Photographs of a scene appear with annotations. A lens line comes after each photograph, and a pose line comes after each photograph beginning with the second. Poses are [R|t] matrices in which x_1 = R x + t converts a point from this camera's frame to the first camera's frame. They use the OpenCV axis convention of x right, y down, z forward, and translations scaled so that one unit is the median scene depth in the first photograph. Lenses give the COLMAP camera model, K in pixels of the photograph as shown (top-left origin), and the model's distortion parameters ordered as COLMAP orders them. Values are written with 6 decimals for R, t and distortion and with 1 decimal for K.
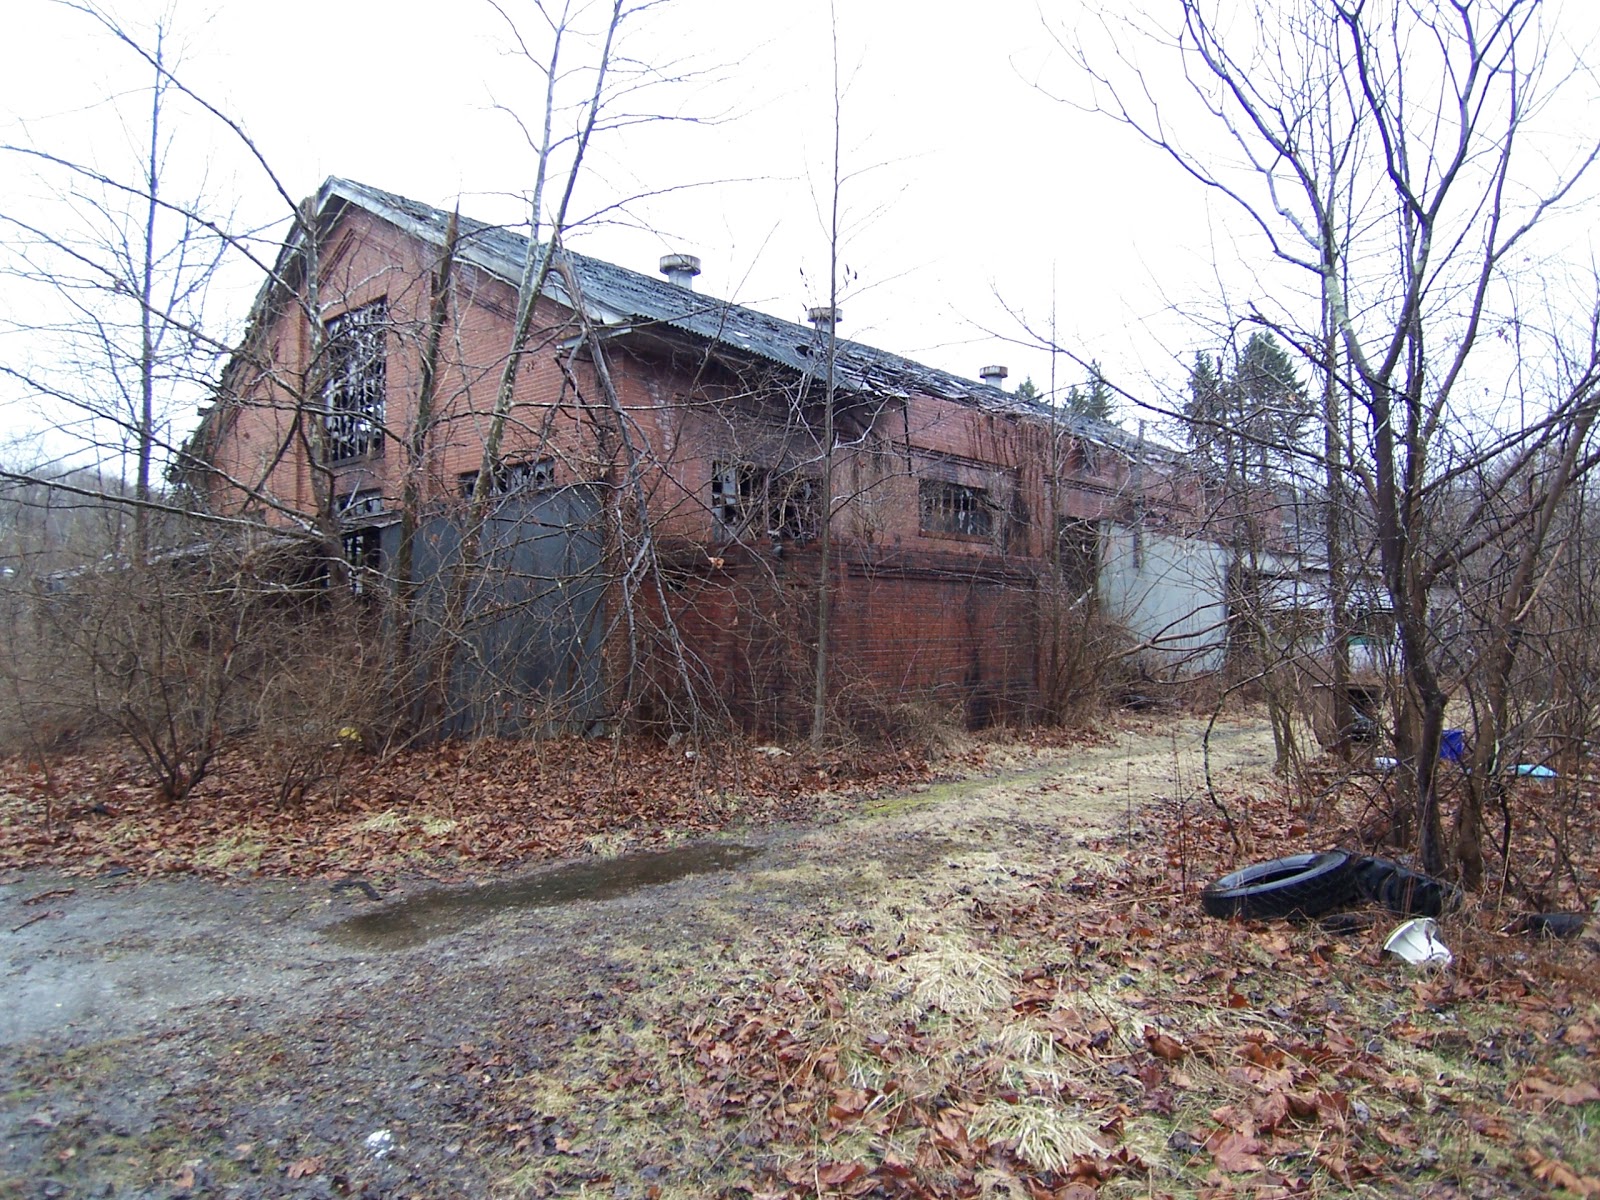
lens RADIAL K [[1060.4, 0, 794.5], [0, 1060.4, 595.0], [0, 0, 1]] dist [-0.023821, -0.029377]
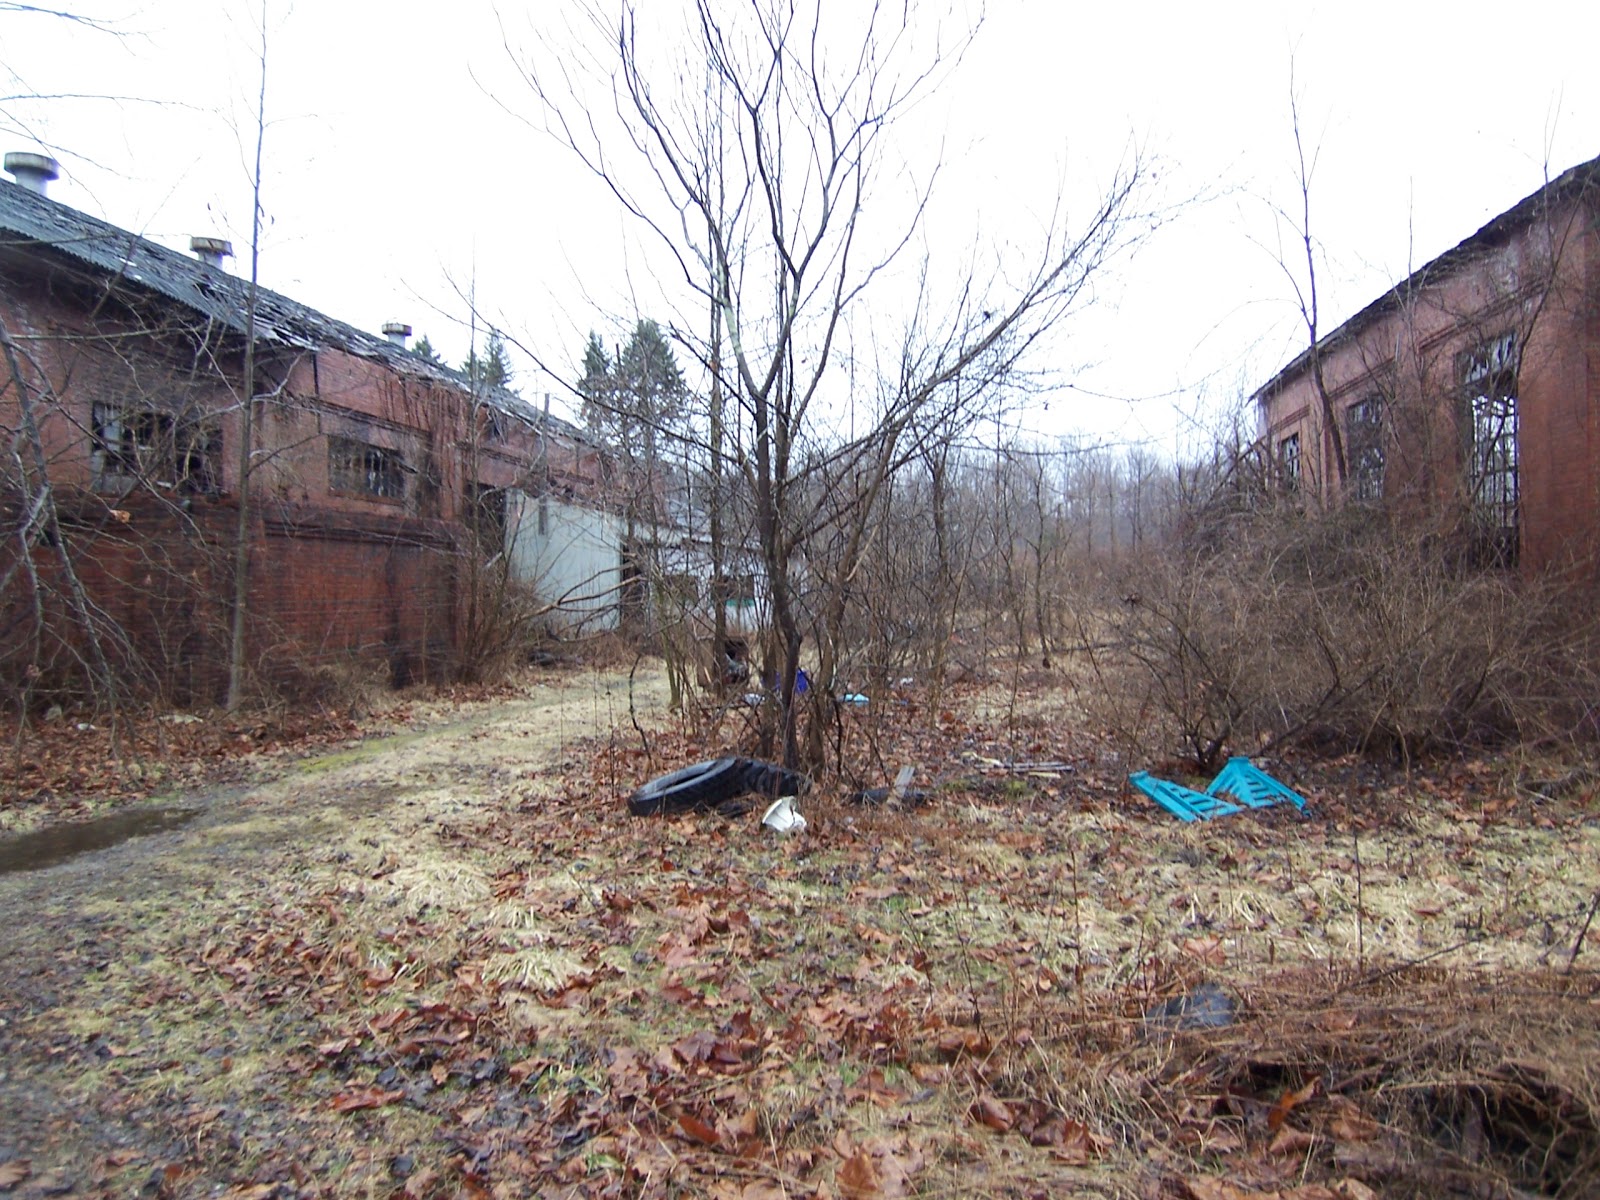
lens RADIAL K [[1060.4, 0, 794.5], [0, 1060.4, 595.0], [0, 0, 1]] dist [-0.023821, -0.029377]
pose [[0.846852, -0.001915, 0.531824, -0.100905], [-0.015262, 0.999494, 0.027900, 0.006197], [-0.531609, -0.031744, 0.846395, -0.135264]]
